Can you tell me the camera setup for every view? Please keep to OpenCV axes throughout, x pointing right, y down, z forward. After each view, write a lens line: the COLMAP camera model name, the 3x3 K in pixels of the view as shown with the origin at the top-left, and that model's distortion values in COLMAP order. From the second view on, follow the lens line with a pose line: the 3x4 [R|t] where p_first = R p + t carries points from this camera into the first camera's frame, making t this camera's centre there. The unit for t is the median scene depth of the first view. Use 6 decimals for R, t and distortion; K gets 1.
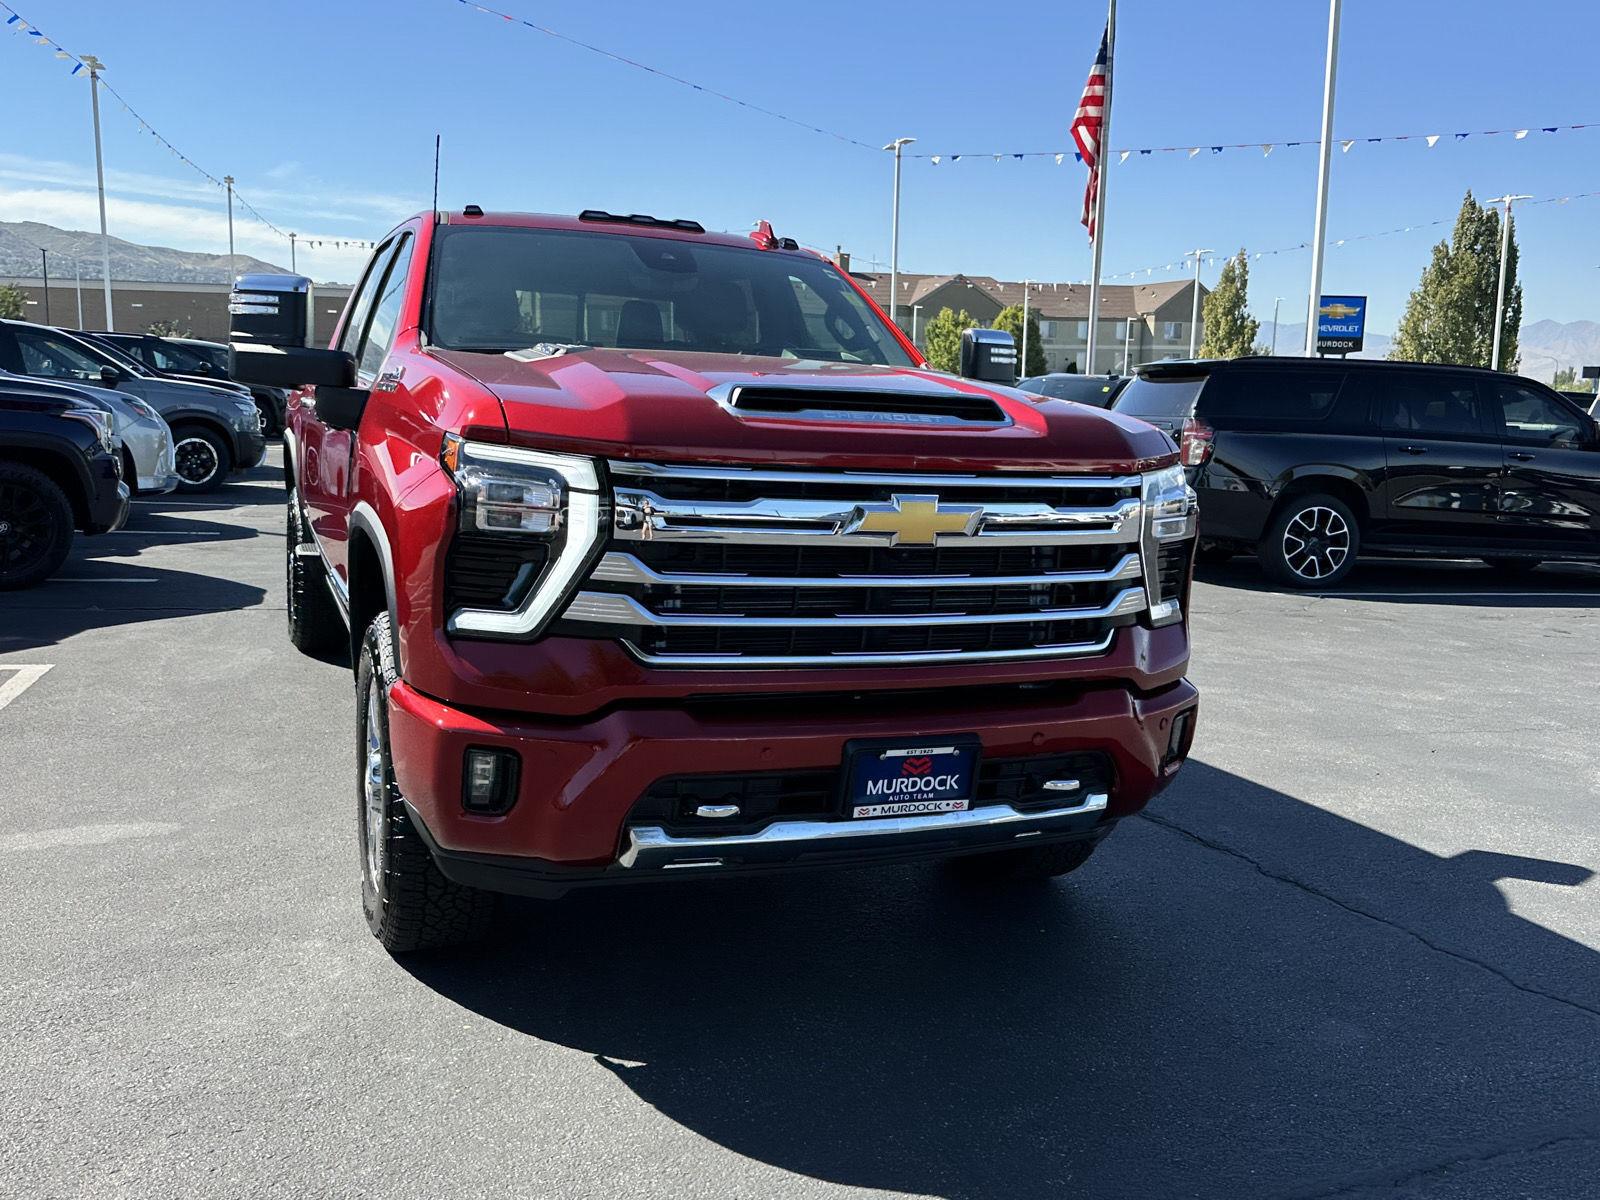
lens RADIAL K [[1370.9, 0, 803.8], [0, 1370.9, 594.7], [0, 0, 1]] dist [0.117137, -0.209511]
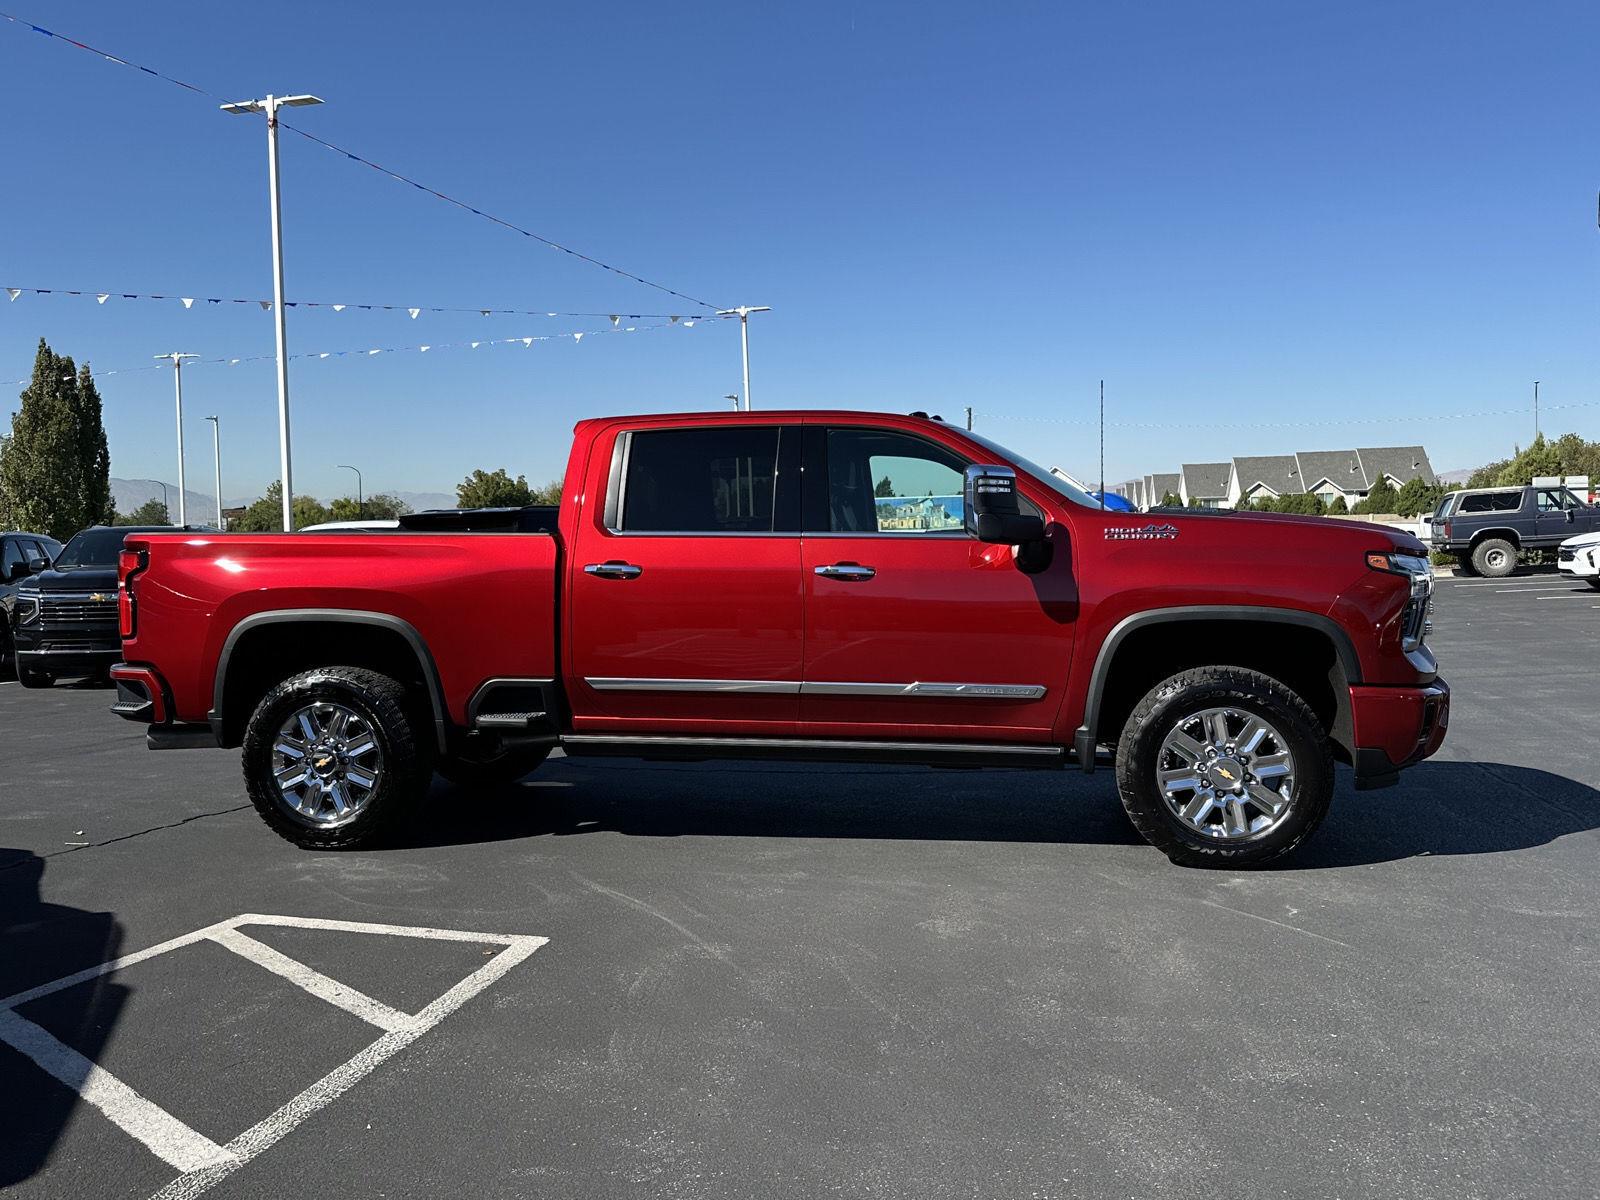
lens RADIAL K [[1370.9, 0, 798.6], [0, 1370.9, 600.6], [0, 0, 1]] dist [0.117137, -0.209511]
pose [[0.542617, -0.082108, 0.835958, -1.625561], [0.162251, 0.986714, -0.008401, -0.120232], [-0.824161, 0.140194, 0.548730, 0.448479]]
